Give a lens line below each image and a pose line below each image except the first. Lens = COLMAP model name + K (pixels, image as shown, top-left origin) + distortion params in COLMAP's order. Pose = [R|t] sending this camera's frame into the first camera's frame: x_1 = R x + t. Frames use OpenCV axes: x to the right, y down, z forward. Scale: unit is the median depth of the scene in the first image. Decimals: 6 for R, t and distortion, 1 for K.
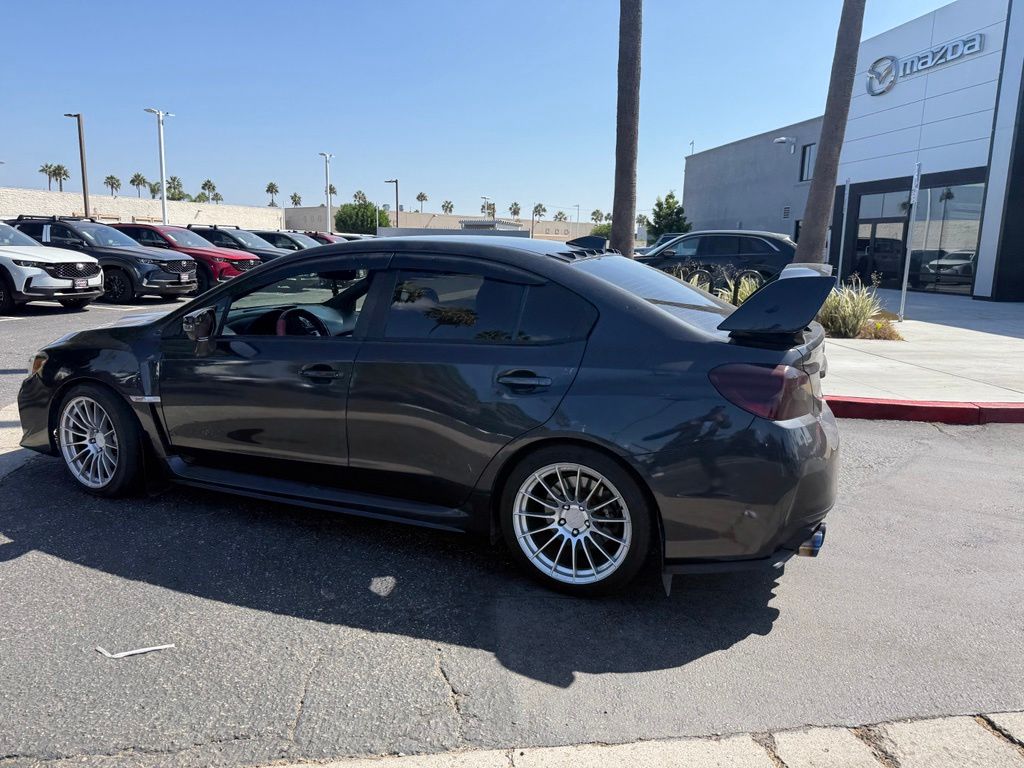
lens RADIAL K [[726.4, 0, 505.7], [0, 726.4, 374.8], [0, 0, 1]] dist [0.025928, -0.033537]
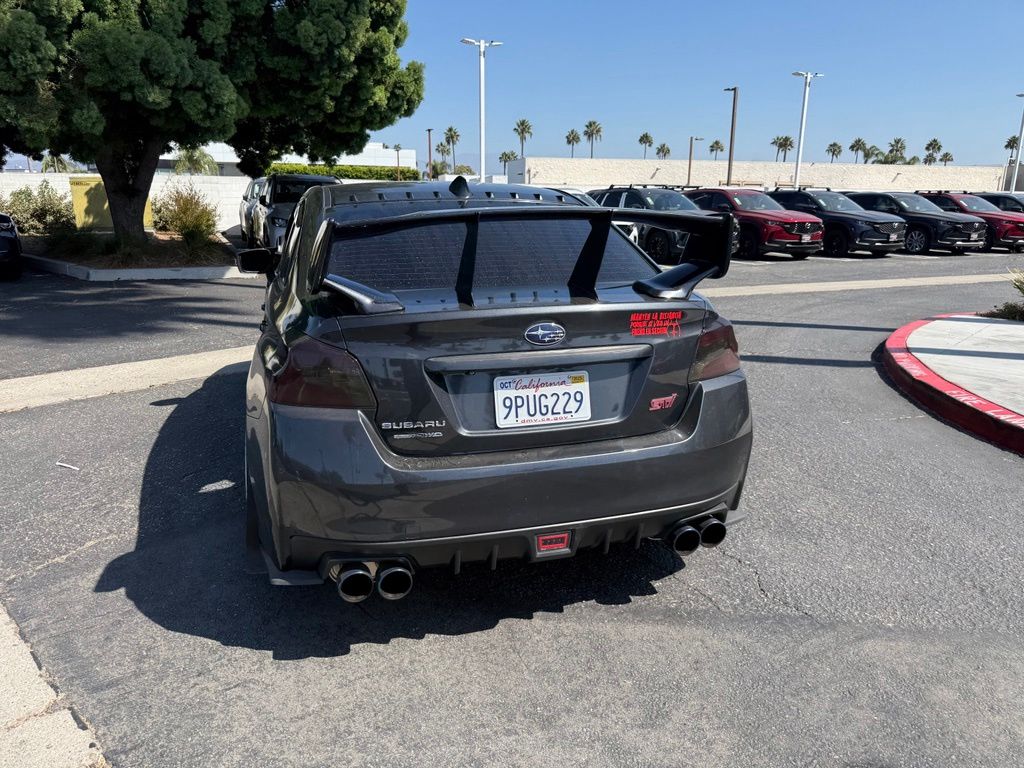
lens RADIAL K [[726.4, 0, 507.4], [0, 726.4, 384.9], [0, 0, 1]] dist [0.025928, -0.033537]
pose [[0.617691, 0.175021, -0.766698, 0.229356], [-0.130948, 0.984200, 0.119173, -0.017018], [0.775442, 0.026785, 0.630851, 0.141583]]
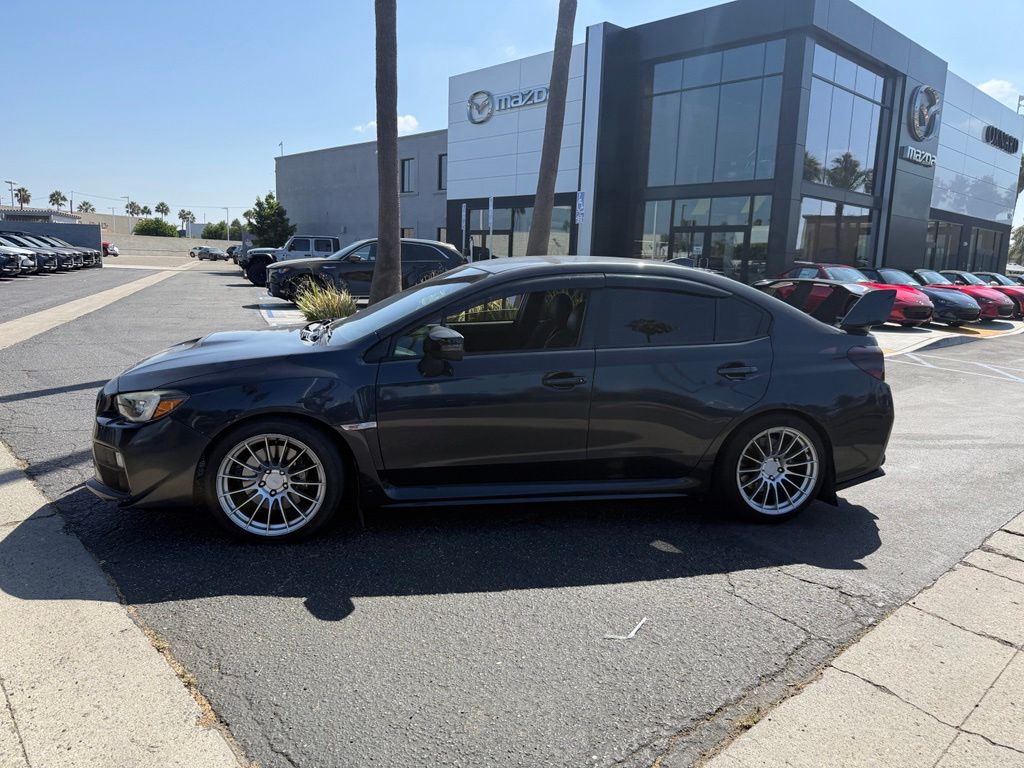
lens RADIAL K [[726.4, 0, 506.5], [0, 726.4, 376.8], [0, 0, 1]] dist [0.025928, -0.033537]
pose [[0.823726, -0.082837, 0.560905, -0.241780], [0.081429, 0.996298, 0.027555, -0.011648], [-0.561111, 0.022976, 0.827422, 0.030600]]
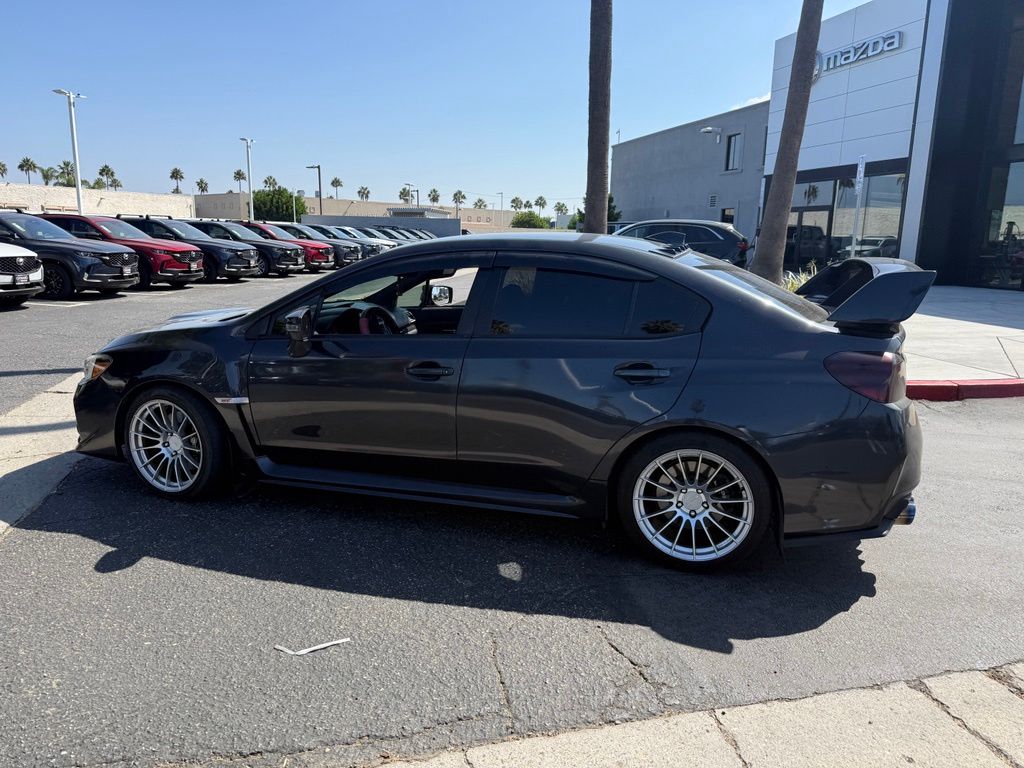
lens RADIAL K [[726.4, 0, 504.9], [0, 726.4, 385.7], [0, 0, 1]] dist [0.025928, -0.033537]
pose [[0.993780, -0.027515, 0.107910, -0.065136], [0.024181, 0.999193, 0.032083, -0.002626], [-0.108706, -0.029274, 0.993643, -0.006448]]
